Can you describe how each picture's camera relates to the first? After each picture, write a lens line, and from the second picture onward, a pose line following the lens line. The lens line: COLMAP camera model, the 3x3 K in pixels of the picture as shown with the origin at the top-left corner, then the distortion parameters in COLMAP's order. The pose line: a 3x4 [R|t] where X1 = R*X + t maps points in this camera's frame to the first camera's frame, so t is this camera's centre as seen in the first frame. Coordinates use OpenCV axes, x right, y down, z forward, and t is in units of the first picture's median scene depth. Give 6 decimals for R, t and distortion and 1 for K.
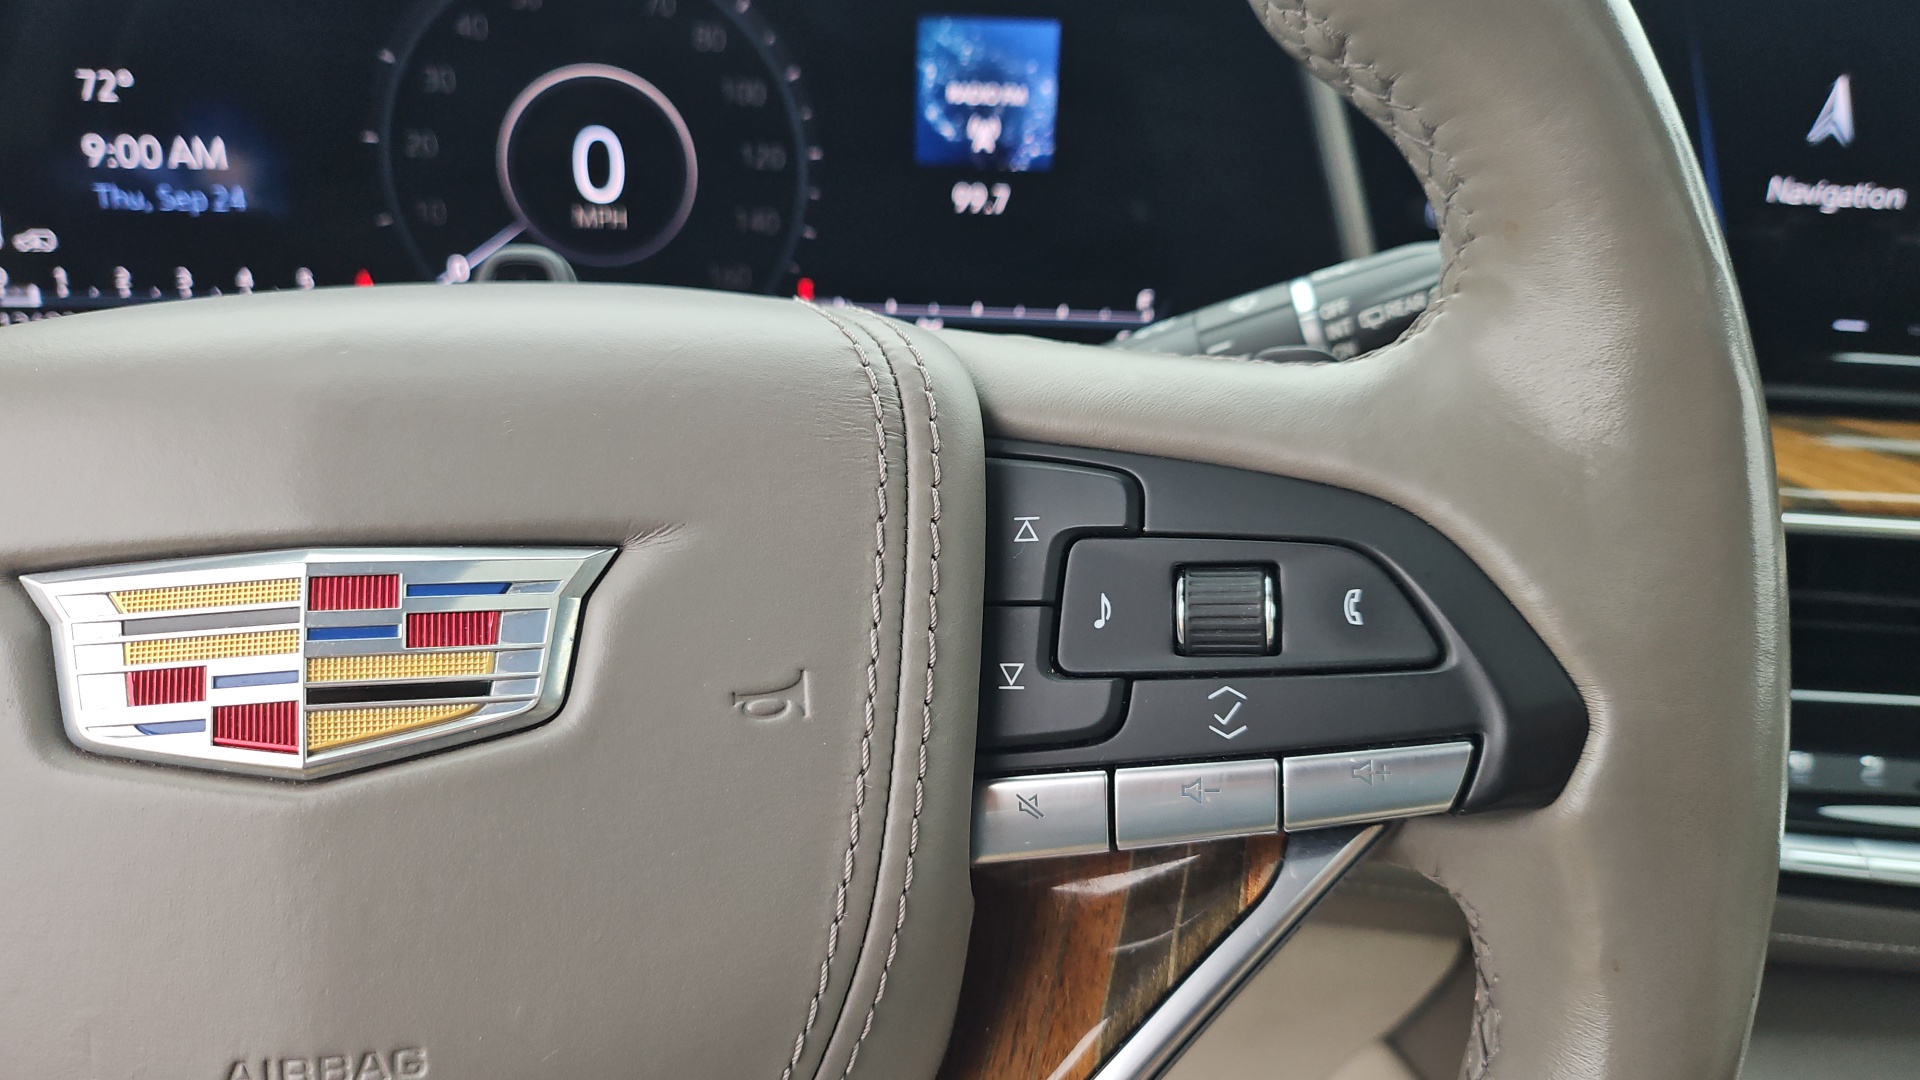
lens RADIAL K [[1340.4, 0, 963.4], [0, 1340.4, 555.5], [0, 0, 1]] dist [0.056190, -0.063799]
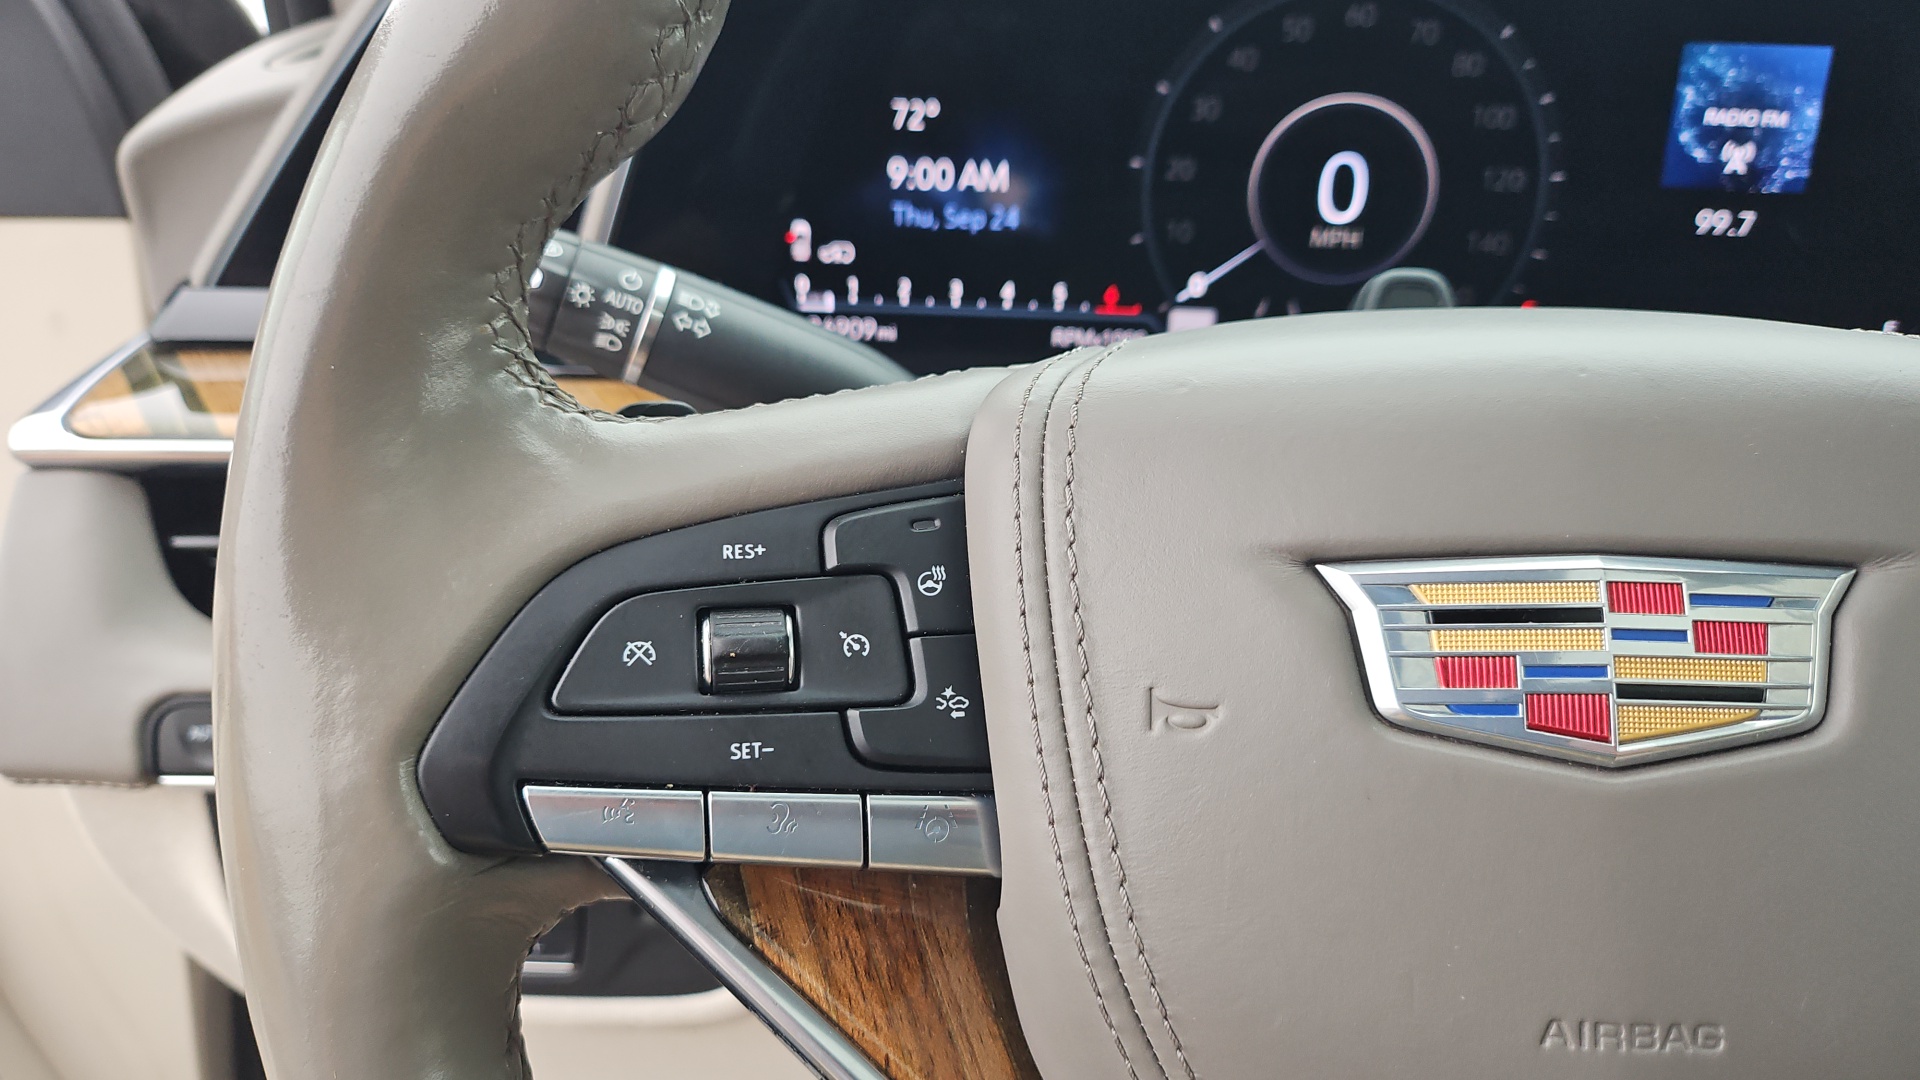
lens RADIAL K [[1340.4, 0, 993.7], [0, 1340.4, 547.9], [0, 0, 1]] dist [0.056190, -0.063799]
pose [[0.983927, 0.055361, -0.169773, -0.352651], [-0.057092, 0.998355, -0.005325, 0.010242], [0.169199, 0.014932, 0.985469, -0.072153]]
